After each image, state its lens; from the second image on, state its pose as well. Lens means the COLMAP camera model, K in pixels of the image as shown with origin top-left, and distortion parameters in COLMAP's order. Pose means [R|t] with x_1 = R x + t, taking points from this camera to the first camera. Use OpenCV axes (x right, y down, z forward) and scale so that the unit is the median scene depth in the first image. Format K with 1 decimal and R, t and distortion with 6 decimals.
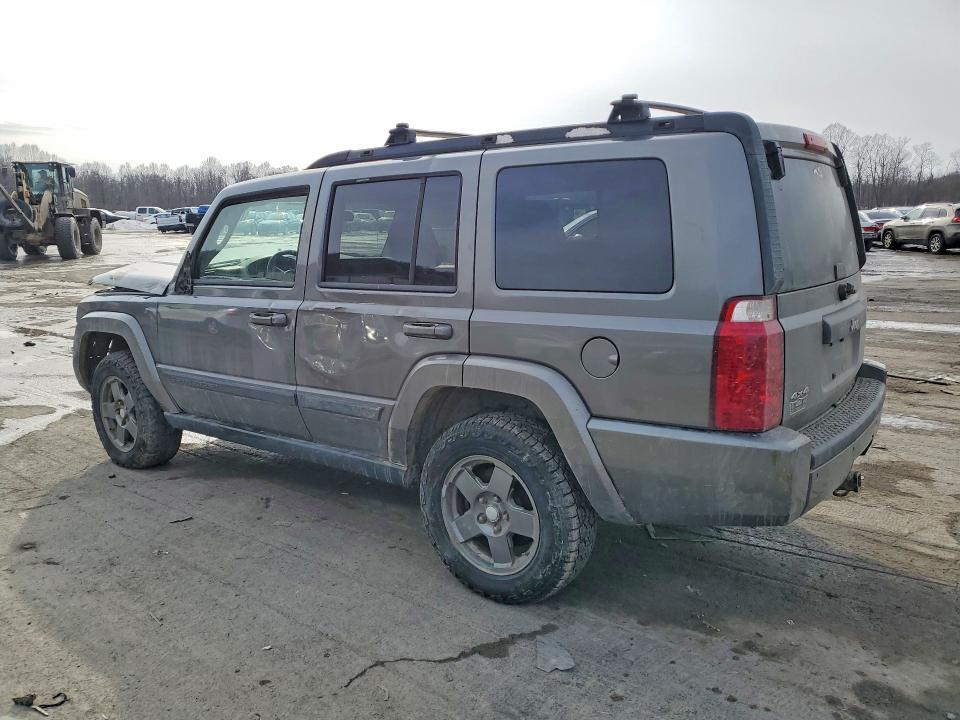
lens RADIAL K [[771.8, 0, 469.8], [0, 771.8, 361.9], [0, 0, 1]] dist [0.009181, -0.001501]
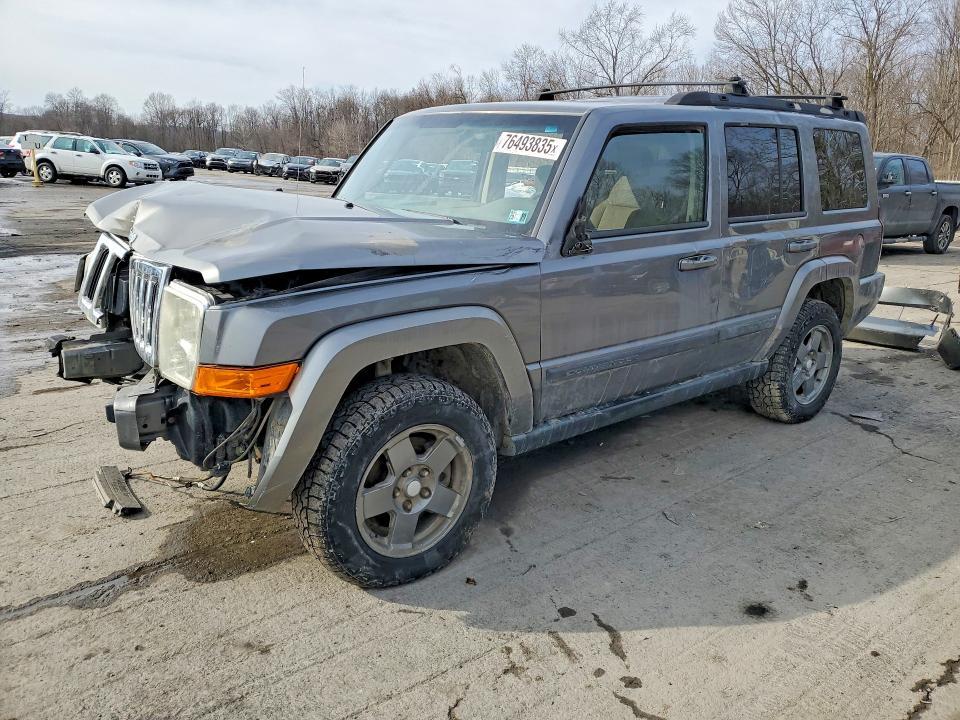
lens RADIAL K [[771.8, 0, 469.8], [0, 771.8, 361.9], [0, 0, 1]] dist [0.009181, -0.001501]
pose [[0.189919, -0.230705, 0.954309, -1.302102], [0.151849, 0.967206, 0.203604, -0.180644], [-0.969986, 0.106242, 0.218723, 1.118277]]
